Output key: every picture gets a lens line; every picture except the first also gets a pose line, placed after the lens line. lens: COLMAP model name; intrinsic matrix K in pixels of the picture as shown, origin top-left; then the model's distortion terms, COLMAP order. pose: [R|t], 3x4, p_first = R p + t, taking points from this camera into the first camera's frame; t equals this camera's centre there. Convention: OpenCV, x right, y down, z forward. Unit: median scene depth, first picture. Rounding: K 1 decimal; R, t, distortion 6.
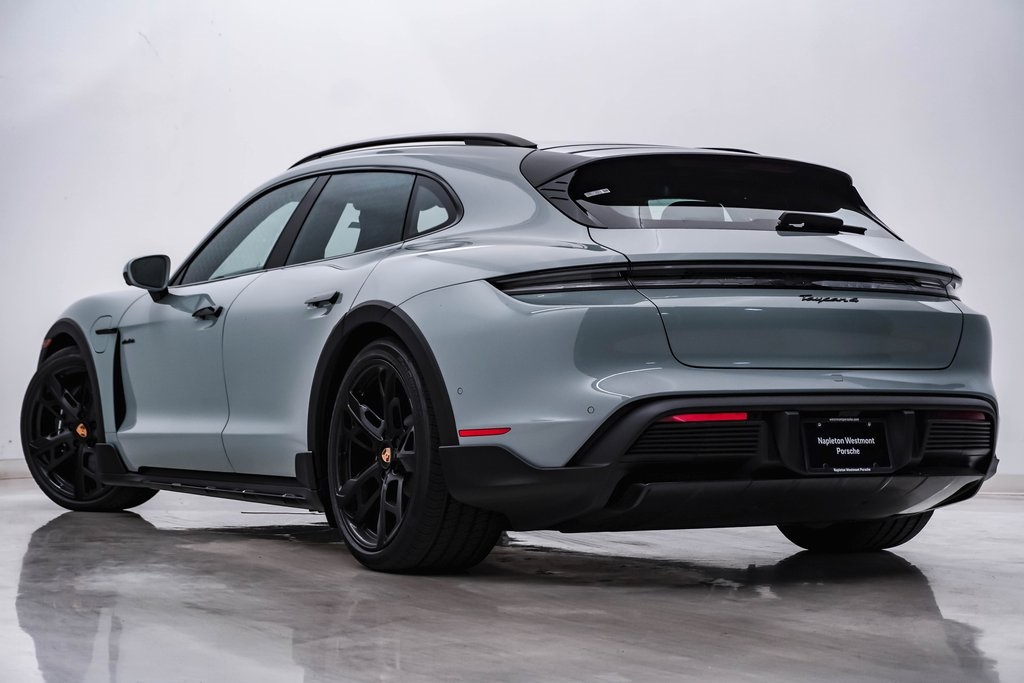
lens RADIAL K [[2291.1, 0, 512.0], [0, 2291.1, 341.5], [0, 0, 1]] dist [-0.004020, -0.070464]
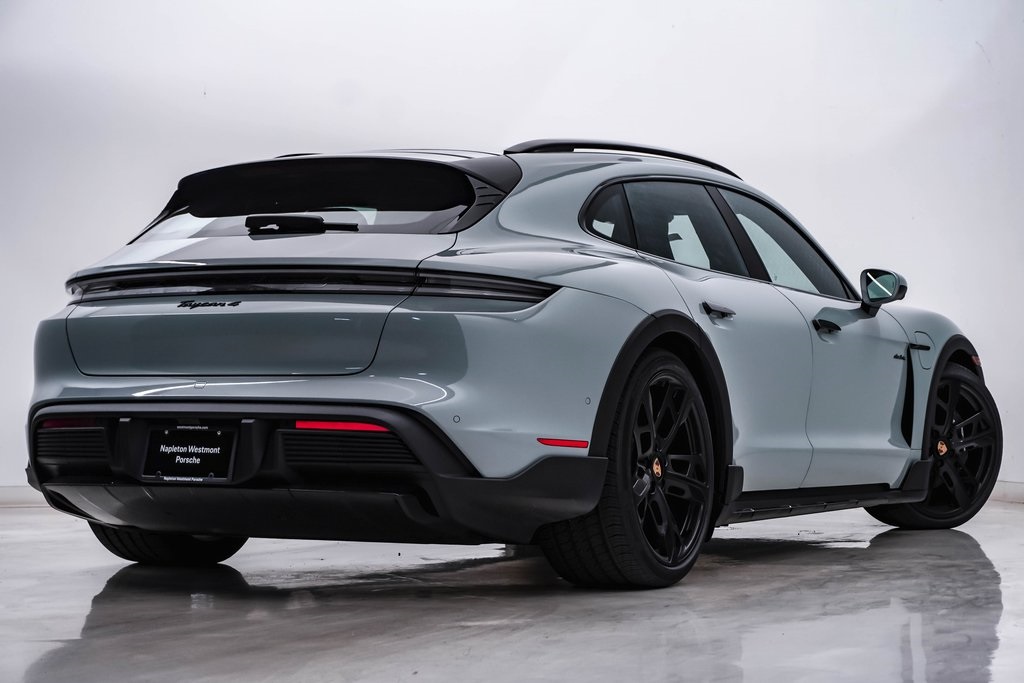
lens RADIAL K [[2291.1, 0, 512.0], [0, 2291.1, 341.5], [0, 0, 1]] dist [-0.004020, -0.070464]
pose [[0.533451, -0.020093, -0.845592, 1.037090], [0.010910, 0.999798, -0.016875, 0.015351], [0.845760, -0.000223, 0.533563, 0.592228]]
